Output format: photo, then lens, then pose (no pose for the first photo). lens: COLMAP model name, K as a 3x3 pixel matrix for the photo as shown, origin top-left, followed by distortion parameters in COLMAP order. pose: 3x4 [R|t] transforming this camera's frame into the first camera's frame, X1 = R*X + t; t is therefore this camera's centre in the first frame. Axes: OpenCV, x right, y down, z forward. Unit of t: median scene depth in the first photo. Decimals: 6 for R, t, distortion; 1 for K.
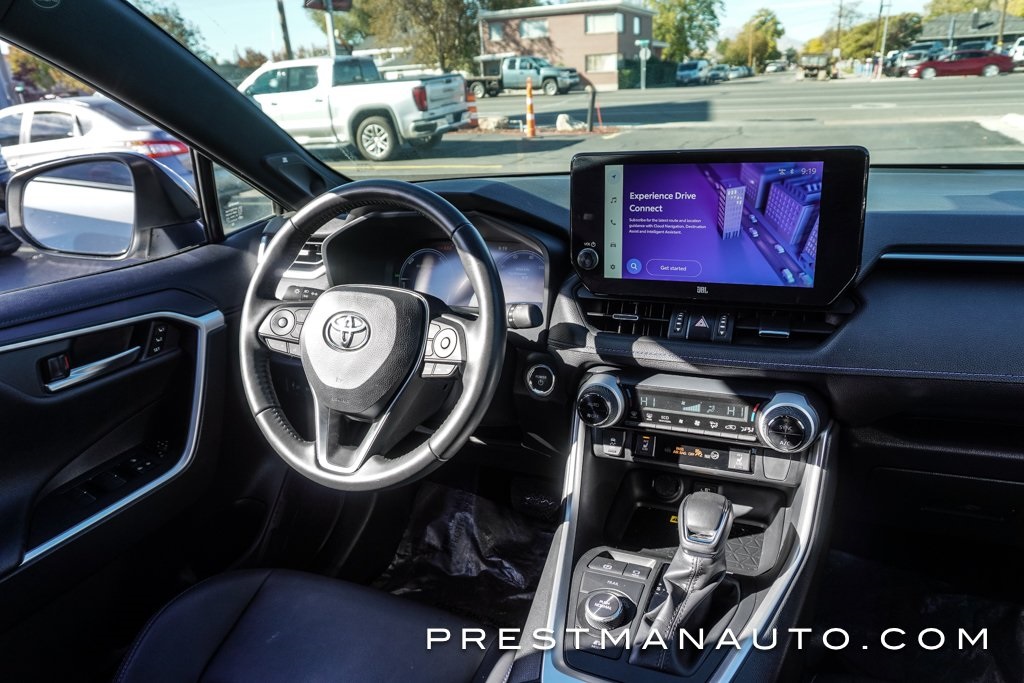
lens RADIAL K [[690.0, 0, 516.0], [0, 690.0, 341.5], [0, 0, 1]] dist [-0.033546, 0.042181]
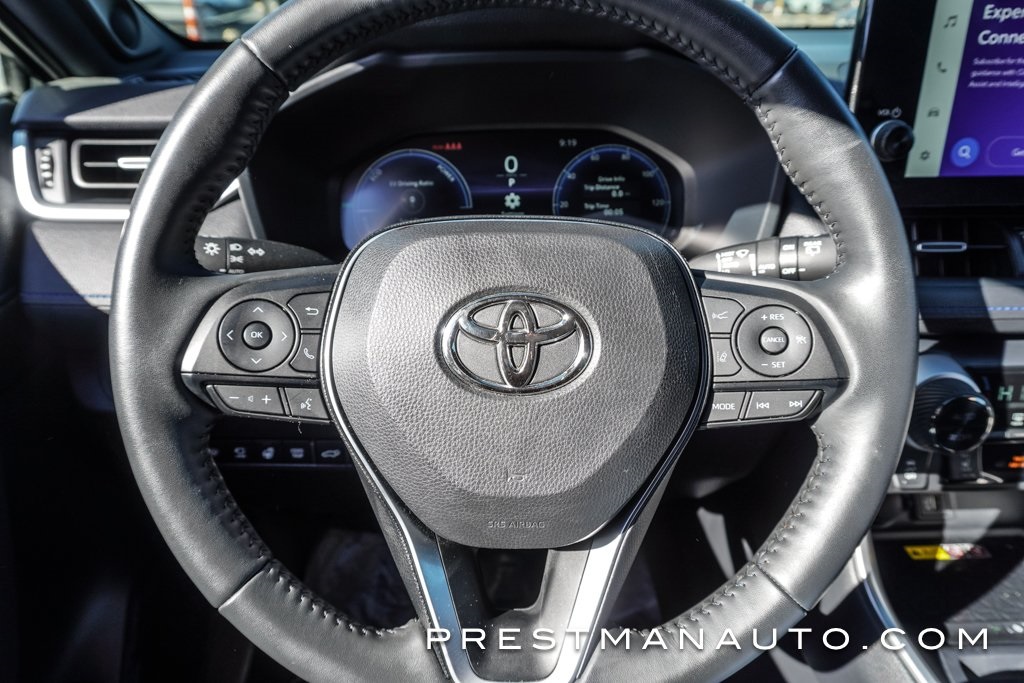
lens RADIAL K [[690.0, 0, 518.7], [0, 690.0, 335.2], [0, 0, 1]] dist [-0.033546, 0.042181]
pose [[0.897245, -0.131044, 0.421639, -0.375701], [0.095717, 0.989962, 0.103992, -0.053122], [-0.431034, -0.052948, 0.900781, 0.623427]]
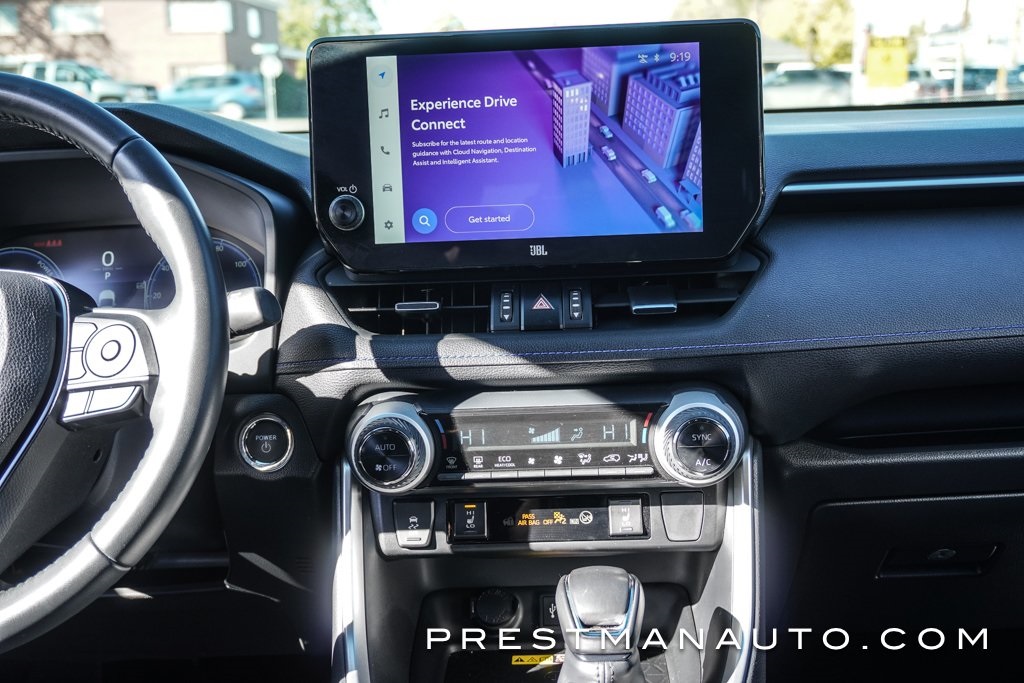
lens RADIAL K [[1164.9, 0, 507.1], [0, 1164.9, 344.9], [0, 0, 1]] dist [0.025585, 0.000000]
pose [[0.931447, -0.046756, 0.360860, -0.129587], [0.106816, 0.983153, -0.148326, 0.150009], [-0.347846, 0.176704, 0.920749, 0.048882]]
